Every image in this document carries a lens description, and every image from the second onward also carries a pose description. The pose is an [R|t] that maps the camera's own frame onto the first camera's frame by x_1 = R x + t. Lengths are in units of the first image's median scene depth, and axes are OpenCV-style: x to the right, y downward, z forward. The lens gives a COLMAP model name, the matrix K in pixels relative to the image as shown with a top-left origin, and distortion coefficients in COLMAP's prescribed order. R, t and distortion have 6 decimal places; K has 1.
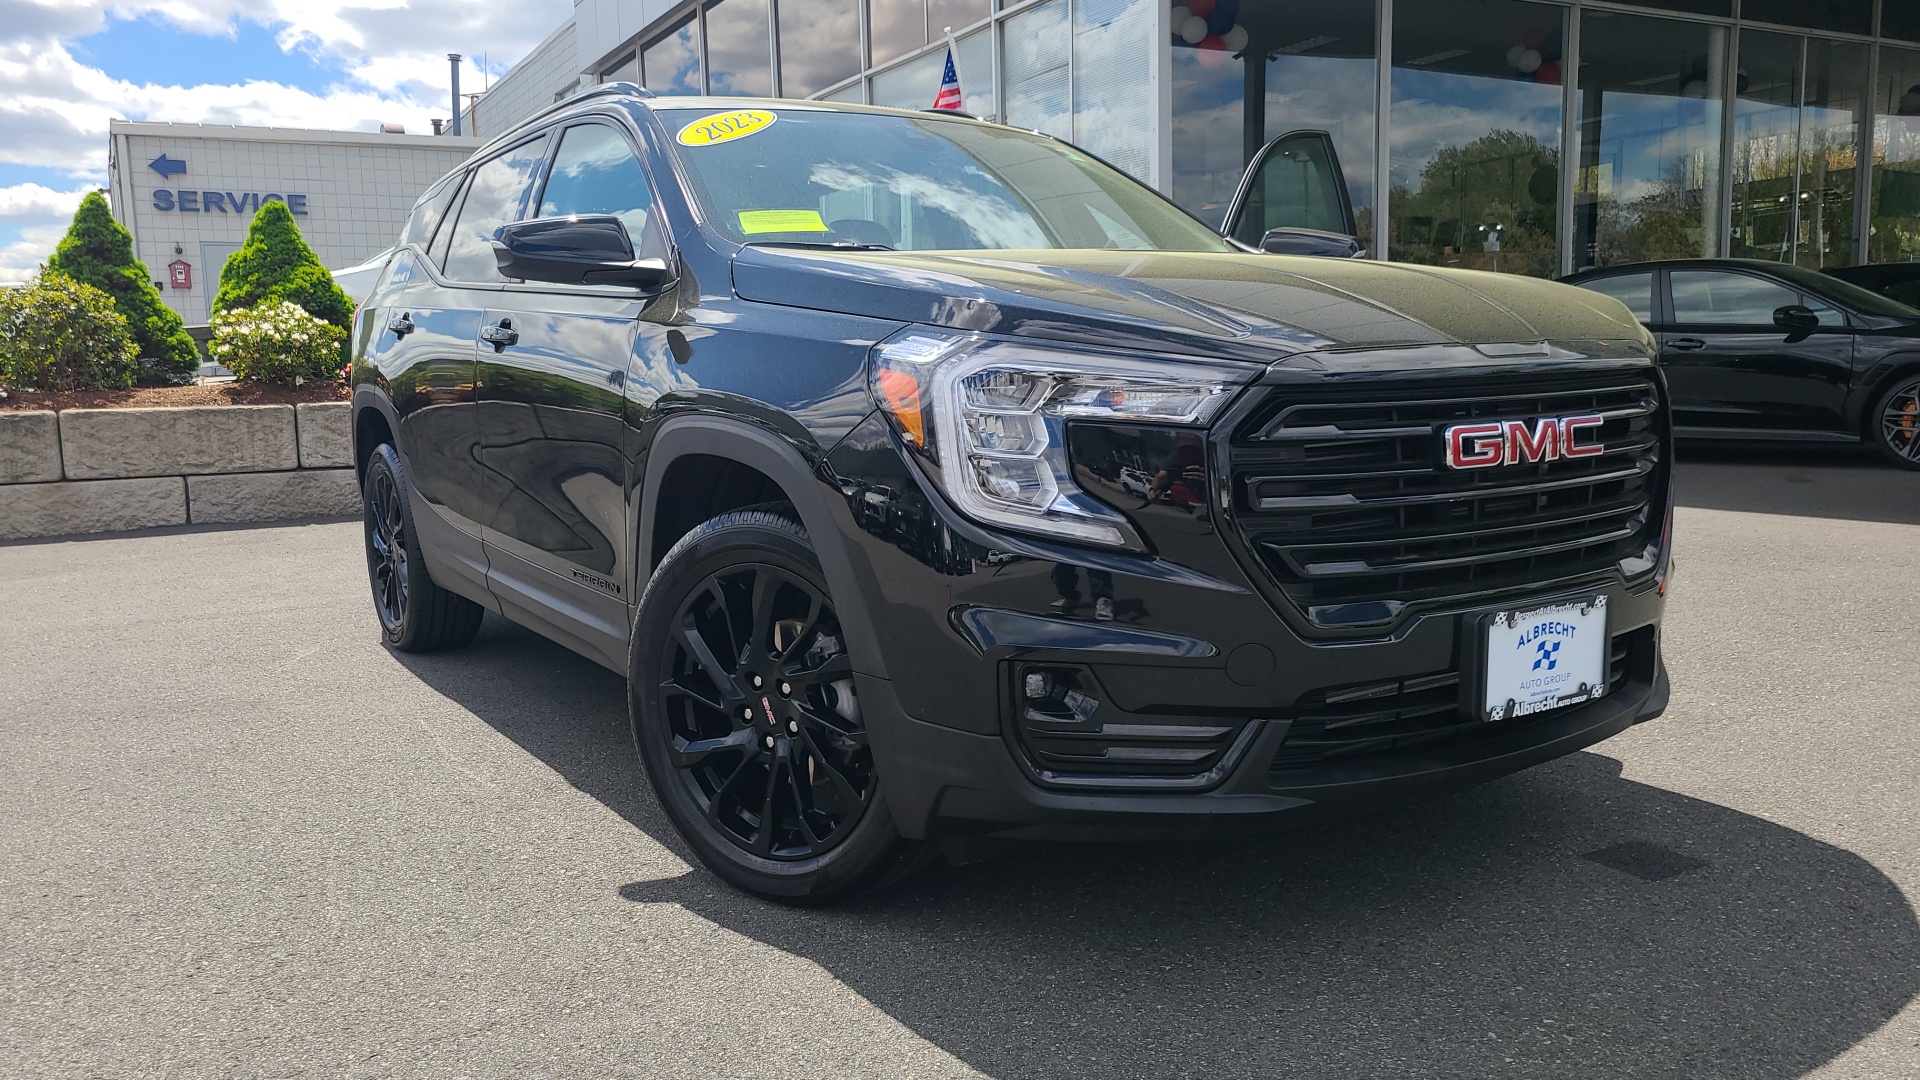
lens RADIAL K [[1411.6, 0, 960.0], [0, 1411.6, 540.0], [0, 0, 1]] dist [0.062601, -0.049677]
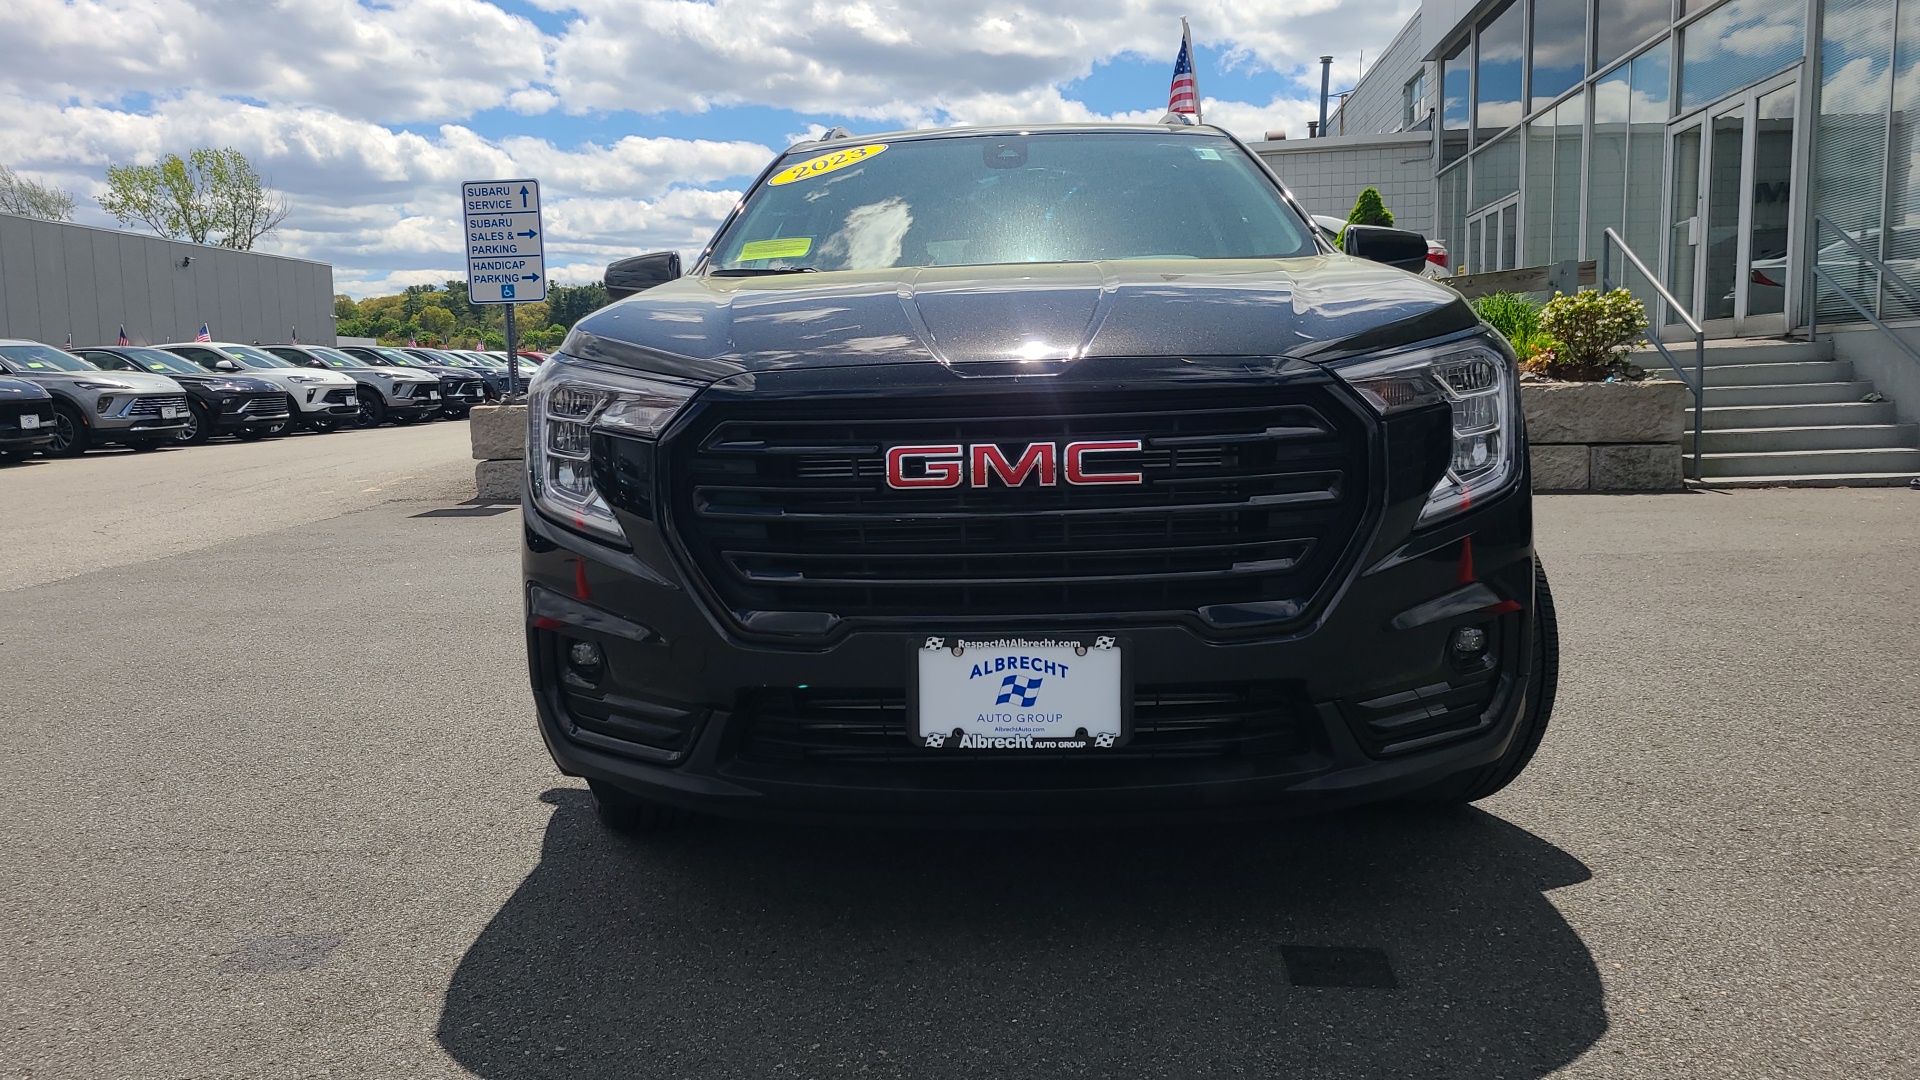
lens RADIAL K [[1427.3, 0, 936.9], [0, 1427.3, 529.5], [0, 0, 1]] dist [0.061811, -0.042534]
pose [[0.807666, 0.068447, -0.585654, 0.896277], [-0.070938, 0.997305, 0.018728, -0.039456], [0.585358, 0.026419, 0.810345, 0.188478]]
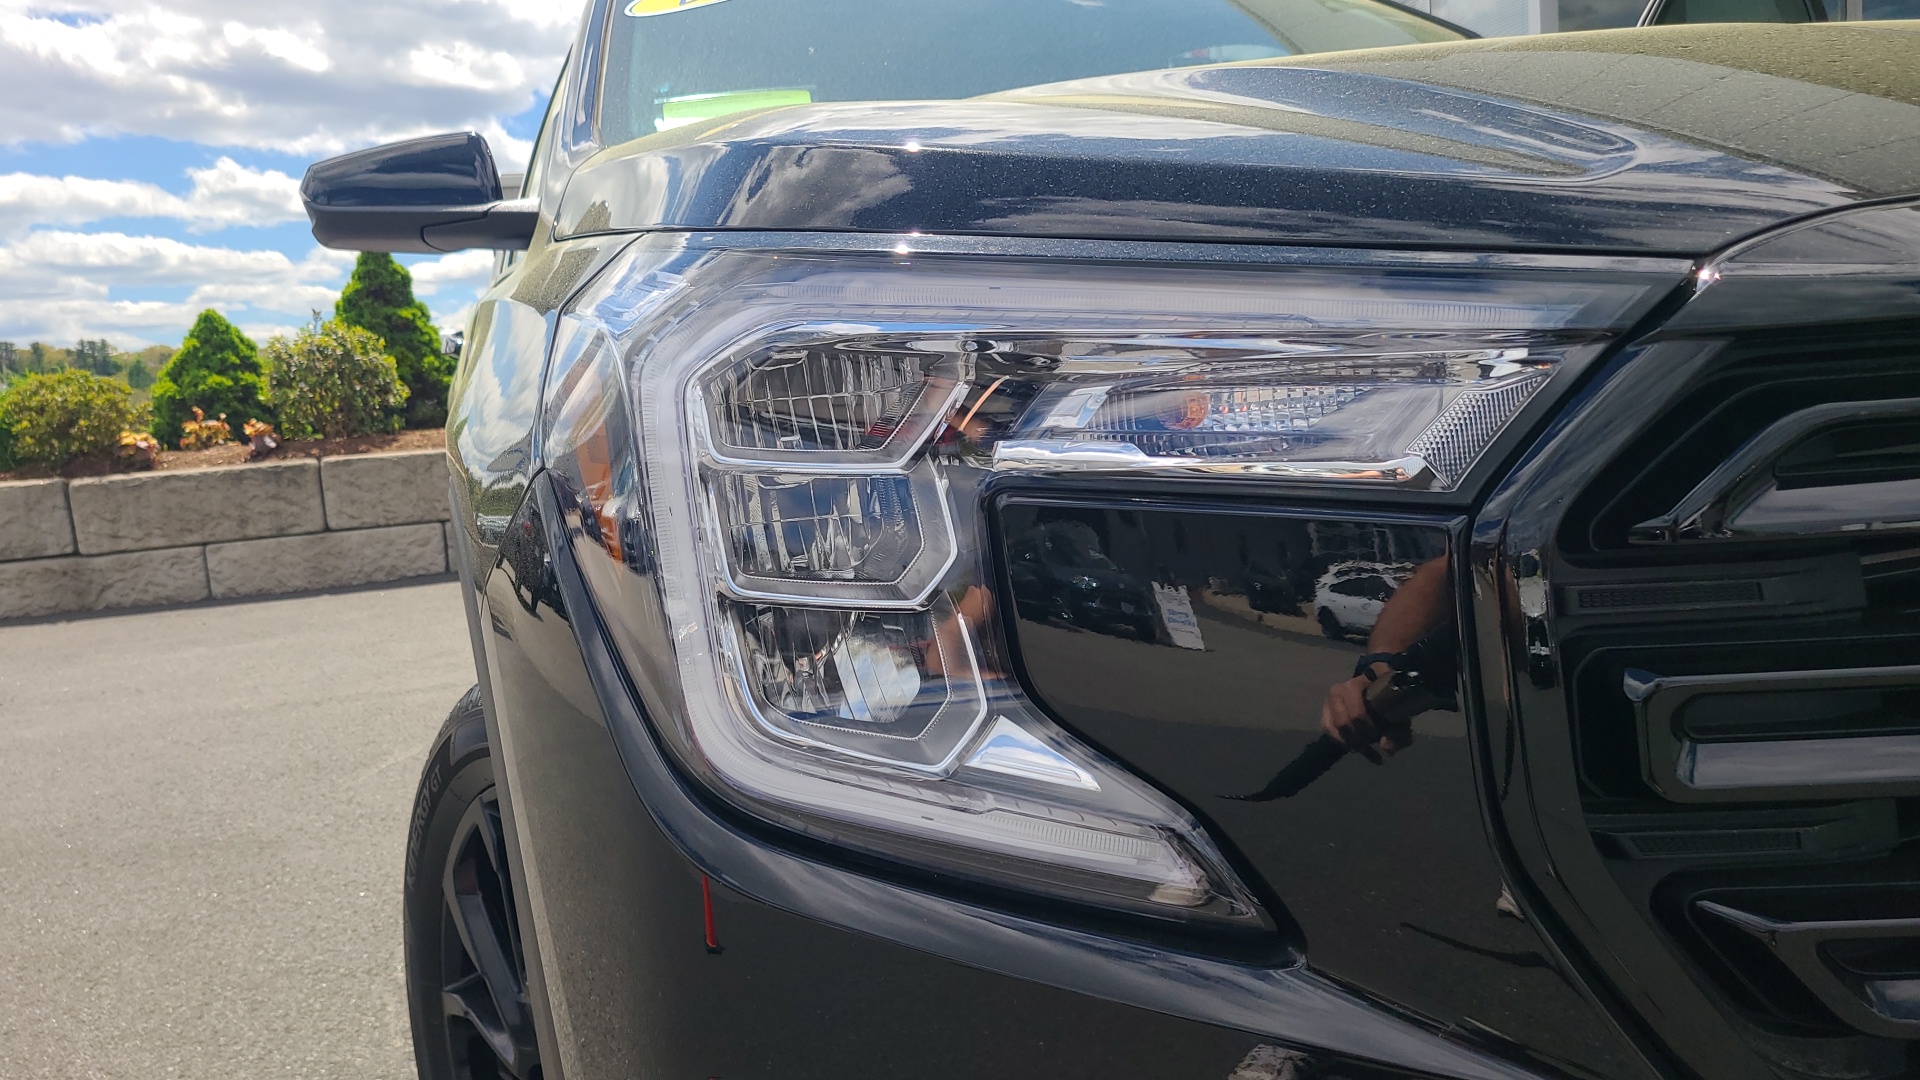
lens RADIAL K [[1454.8, 0, 960.0], [0, 1454.8, 504.8], [0, 0, 1]] dist [-0.003424, -0.003890]
pose [[0.966604, -0.029195, -0.254606, 0.133794], [0.021218, 0.999196, -0.034021, -0.063296], [0.255395, 0.027483, 0.966446, 0.622050]]
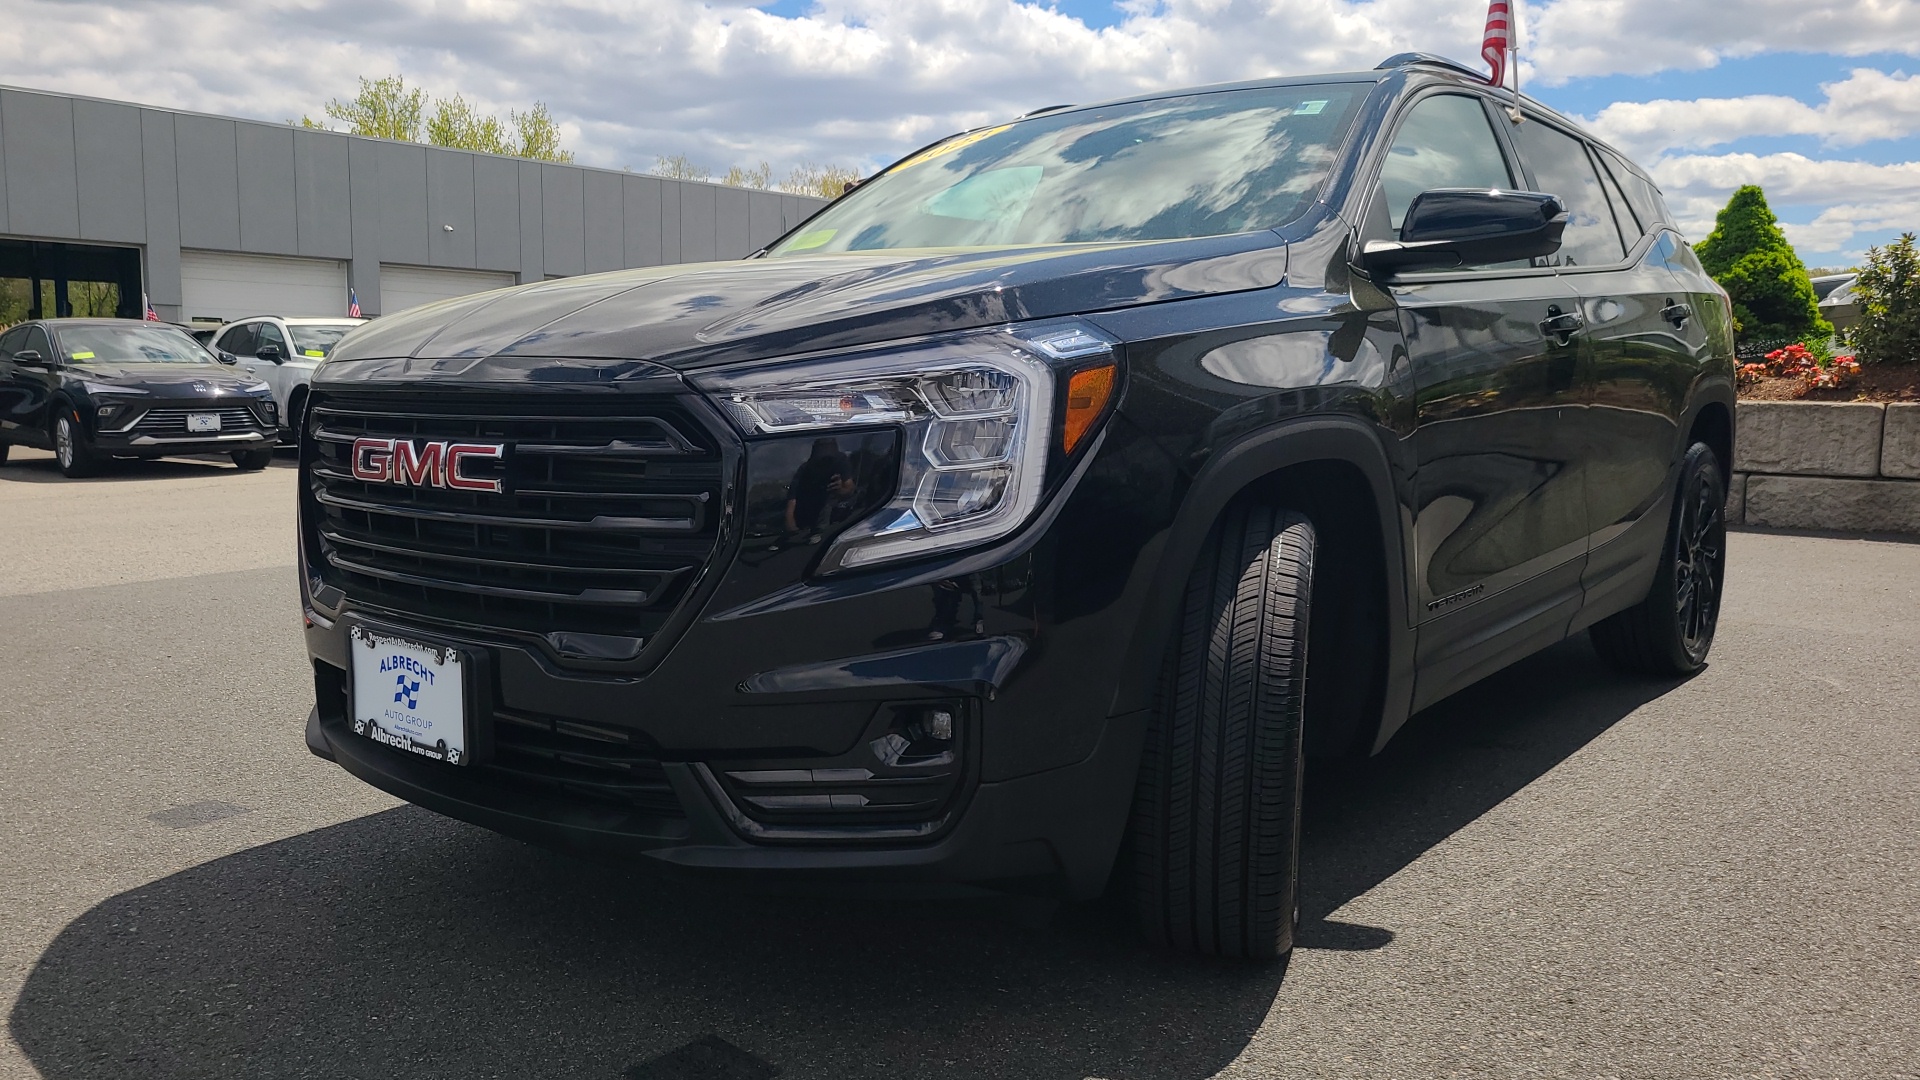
lens RADIAL K [[1427.3, 0, 936.9], [0, 1427.3, 529.5], [0, 0, 1]] dist [0.061811, -0.042534]
pose [[0.299724, 0.129700, -0.945168, 1.365718], [-0.130074, 0.987020, 0.094195, -0.155589], [0.945117, 0.094709, 0.312704, 0.999227]]
